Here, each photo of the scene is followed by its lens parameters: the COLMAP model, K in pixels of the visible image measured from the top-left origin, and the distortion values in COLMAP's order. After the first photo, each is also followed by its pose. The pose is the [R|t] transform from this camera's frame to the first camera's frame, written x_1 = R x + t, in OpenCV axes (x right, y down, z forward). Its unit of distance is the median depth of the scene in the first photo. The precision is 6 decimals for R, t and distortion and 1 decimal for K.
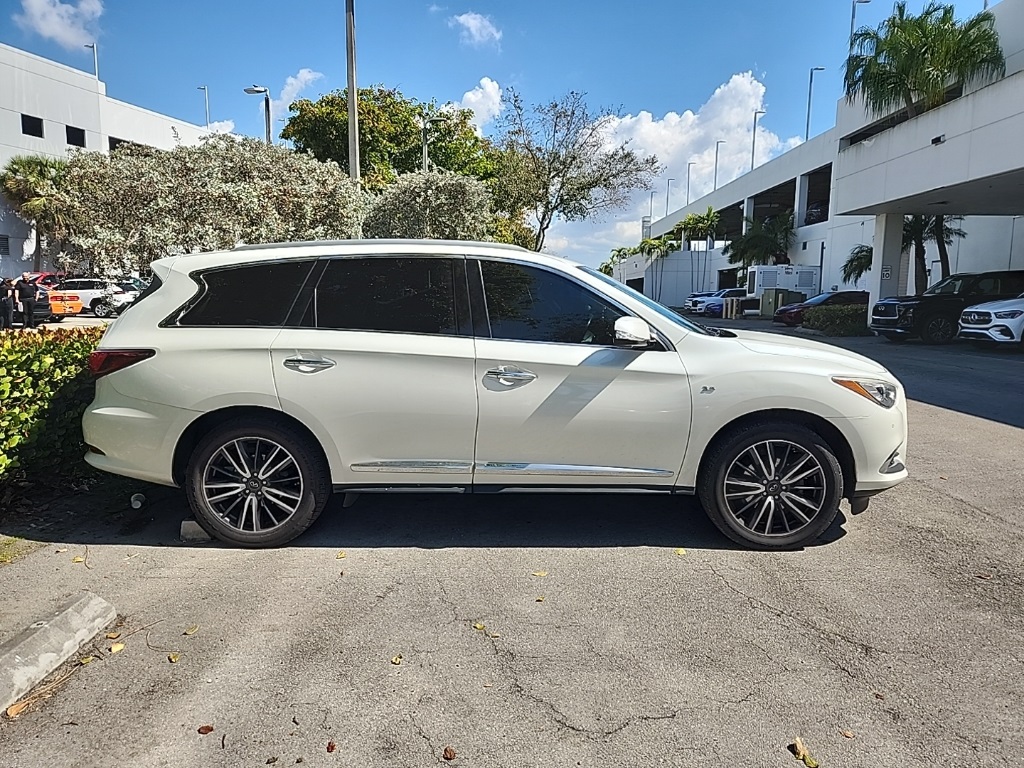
lens RADIAL K [[673.6, 0, 512.0], [0, 673.6, 384.0], [0, 0, 1]] dist [0.067114, -0.053933]
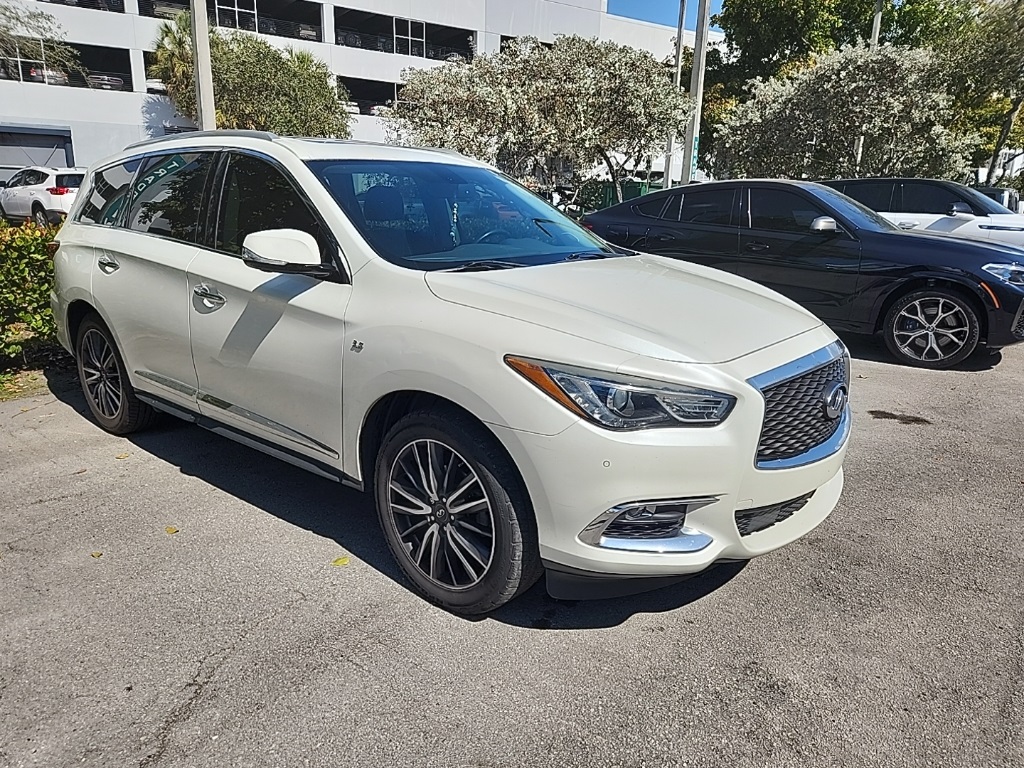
lens RADIAL K [[673.6, 0, 512.0], [0, 673.6, 384.0], [0, 0, 1]] dist [0.067114, -0.053933]
pose [[0.778148, 0.173339, -0.603688, 0.793688], [-0.095559, 0.982647, 0.158976, -0.073716], [0.620769, -0.066019, 0.781209, 0.550138]]
